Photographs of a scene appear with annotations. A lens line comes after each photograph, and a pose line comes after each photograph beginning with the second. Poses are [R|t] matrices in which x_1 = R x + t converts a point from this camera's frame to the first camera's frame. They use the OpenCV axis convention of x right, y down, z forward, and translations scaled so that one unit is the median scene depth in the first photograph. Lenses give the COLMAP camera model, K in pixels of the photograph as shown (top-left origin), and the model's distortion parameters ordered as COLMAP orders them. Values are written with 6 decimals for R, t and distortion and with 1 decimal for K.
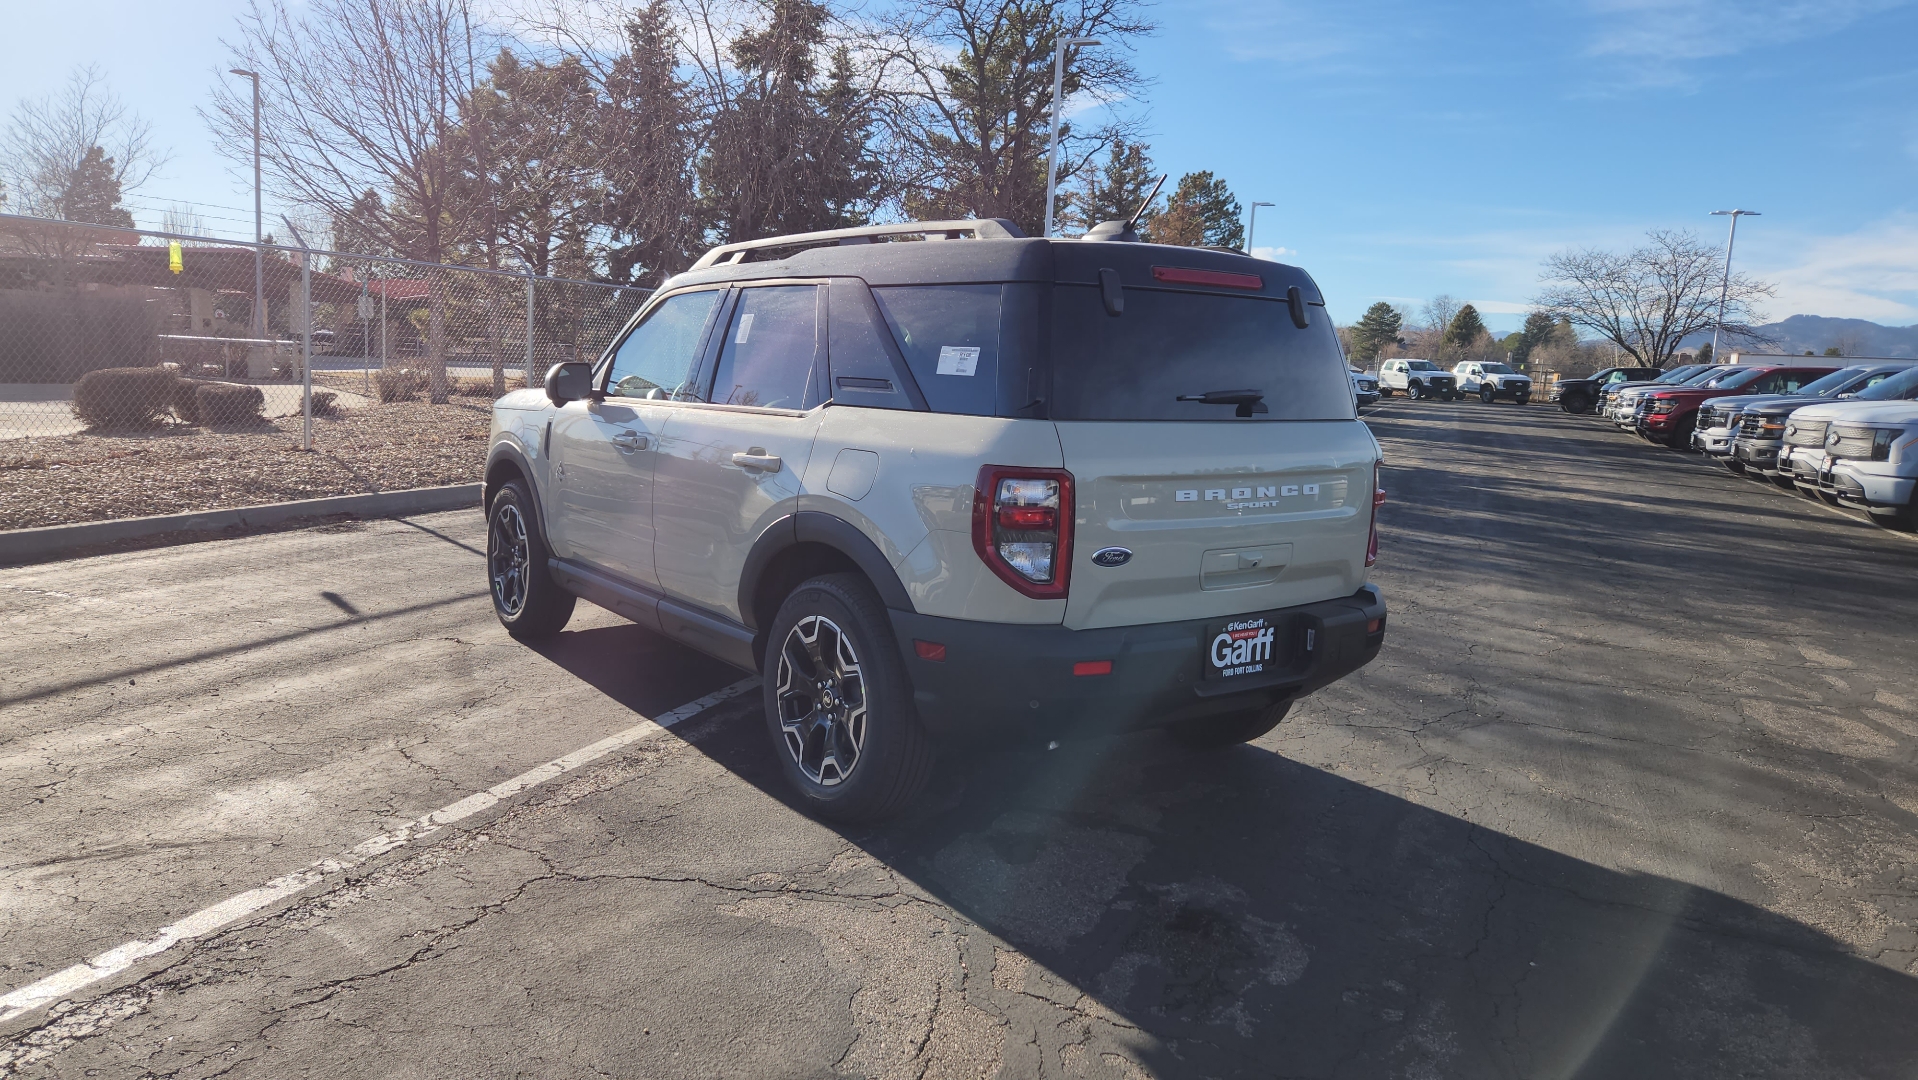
lens RADIAL K [[1287.4, 0, 926.7], [0, 1287.4, 538.2], [0, 0, 1]] dist [0.076655, -0.064468]
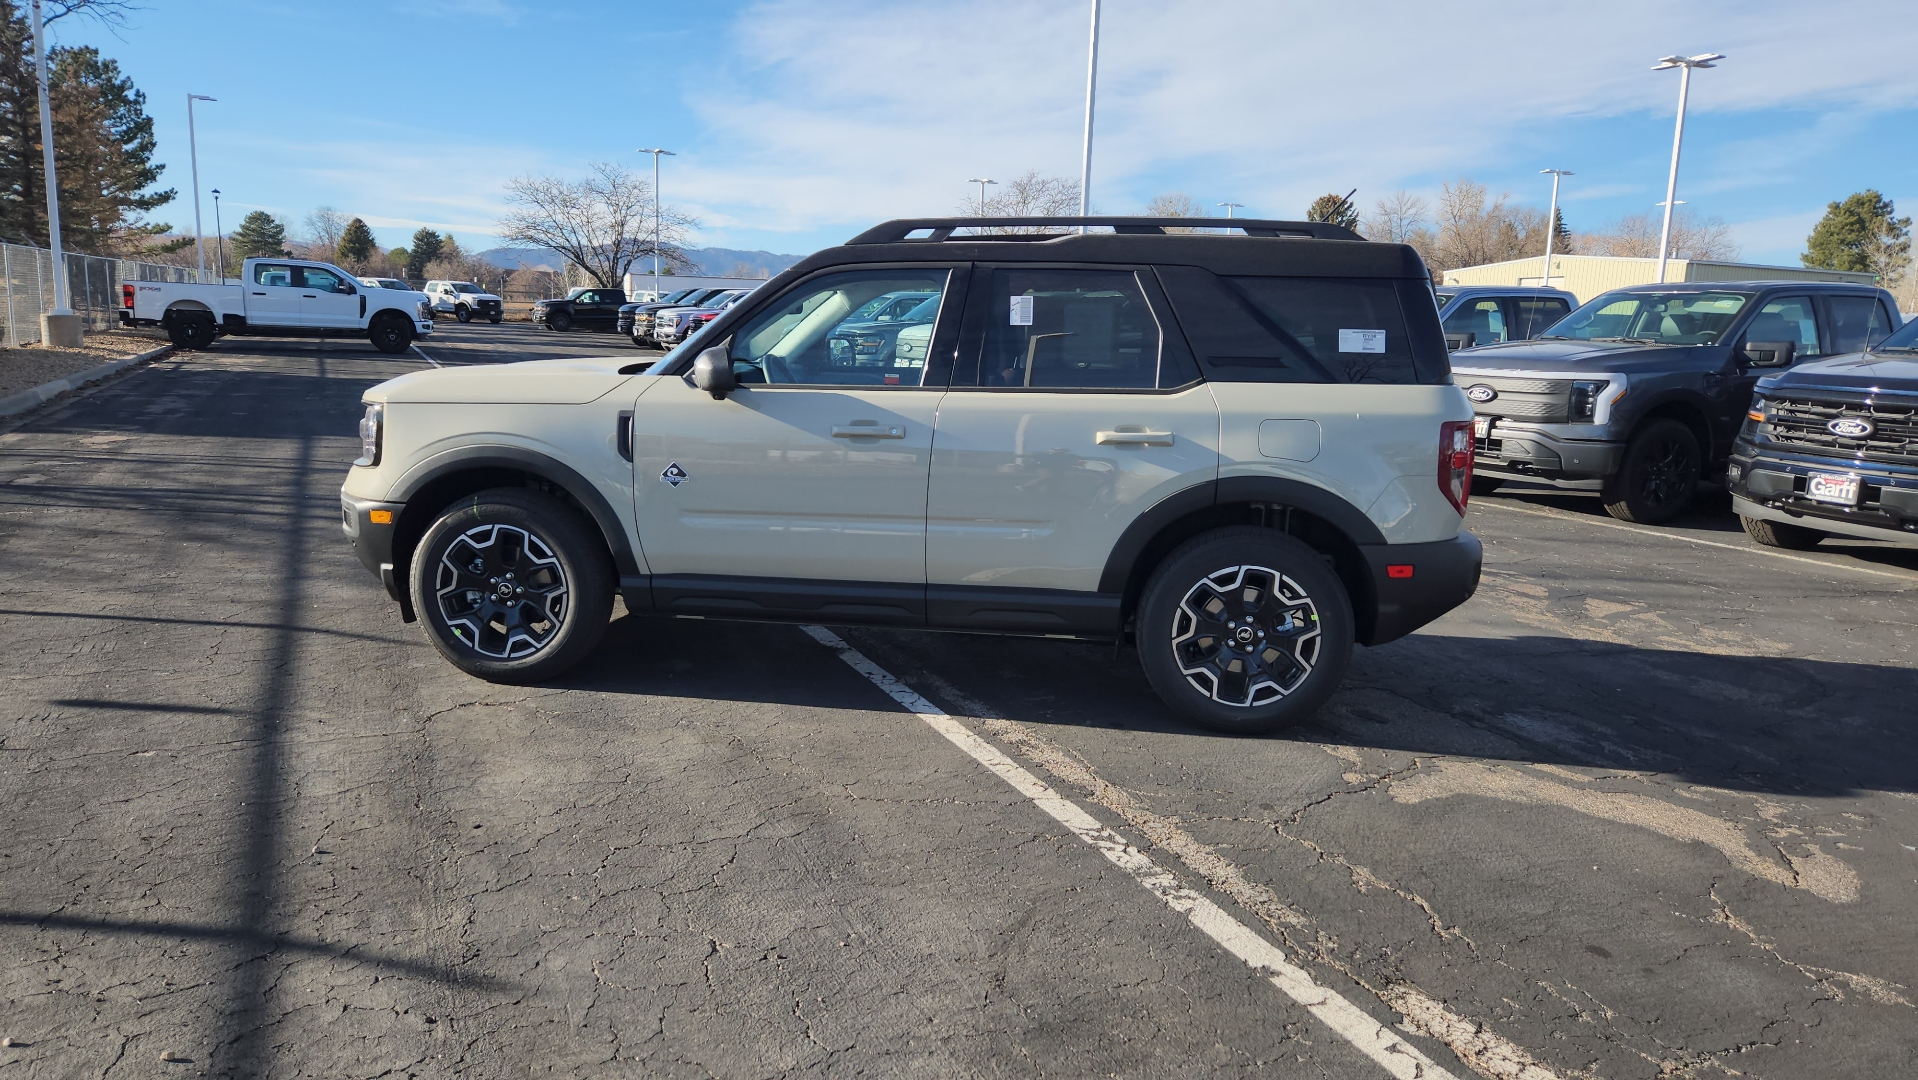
lens RADIAL K [[1279.3, 0, 954.3], [0, 1279.3, 556.7], [0, 0, 1]] dist [0.076426, -0.064895]
pose [[0.680339, -0.158522, 0.715548, -0.816978], [0.102214, 0.987309, 0.121543, -0.086223], [-0.725734, -0.009551, 0.687909, 0.296423]]
